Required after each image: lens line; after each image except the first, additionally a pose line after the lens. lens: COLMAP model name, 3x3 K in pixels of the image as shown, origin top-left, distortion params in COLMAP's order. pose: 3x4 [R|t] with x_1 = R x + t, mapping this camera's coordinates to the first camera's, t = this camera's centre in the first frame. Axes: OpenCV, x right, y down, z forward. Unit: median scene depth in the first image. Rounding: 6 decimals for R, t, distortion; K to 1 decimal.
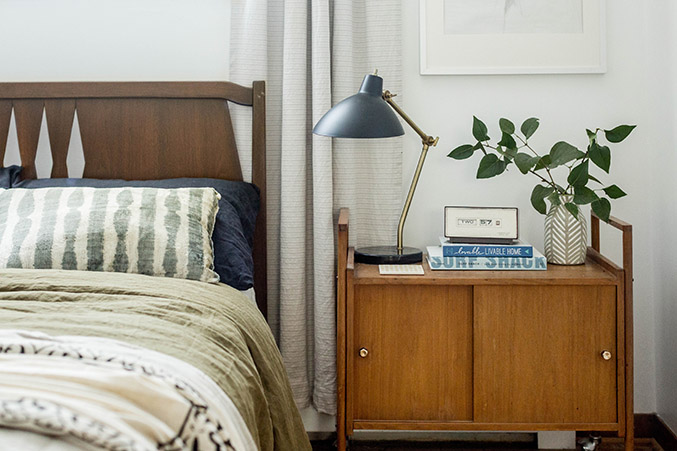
lens RADIAL K [[1111.7, 0, 301.3], [0, 1111.7, 52.0], [0, 0, 1]] dist [0.018075, -0.099838]
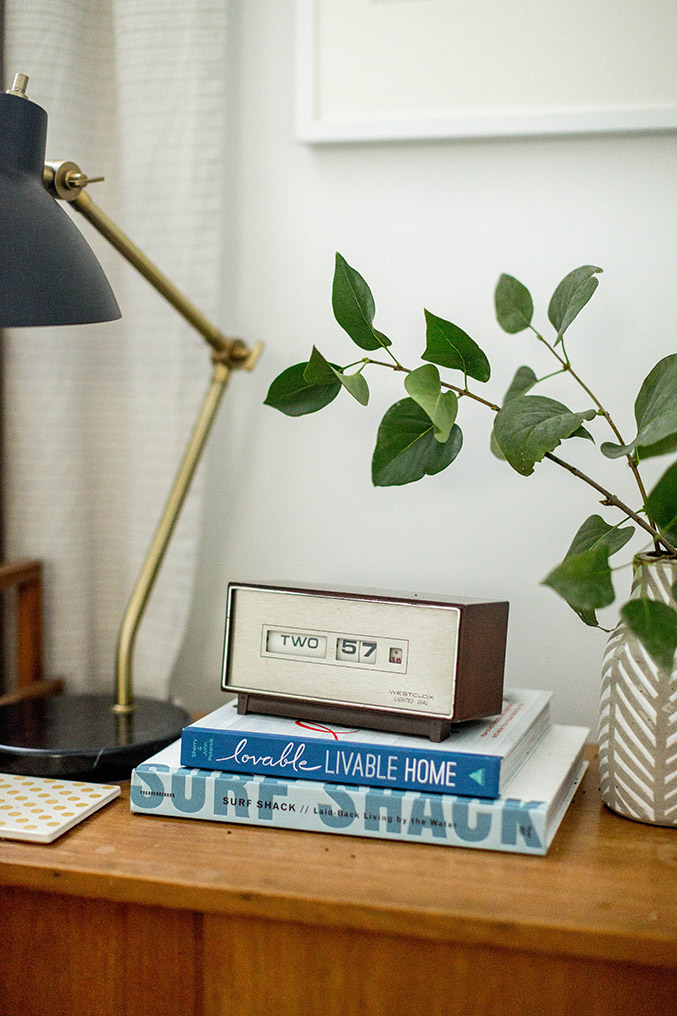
lens RADIAL K [[1473.1, 0, 338.5], [0, 1473.1, 508.0], [0, 0, 1]] dist [-0.005423, -0.087601]
pose [[0.968535, 0.035571, -0.246324, 0.253432], [0.000553, 0.989424, 0.145054, 0.068375], [0.248878, -0.140626, 0.958271, 0.673644]]
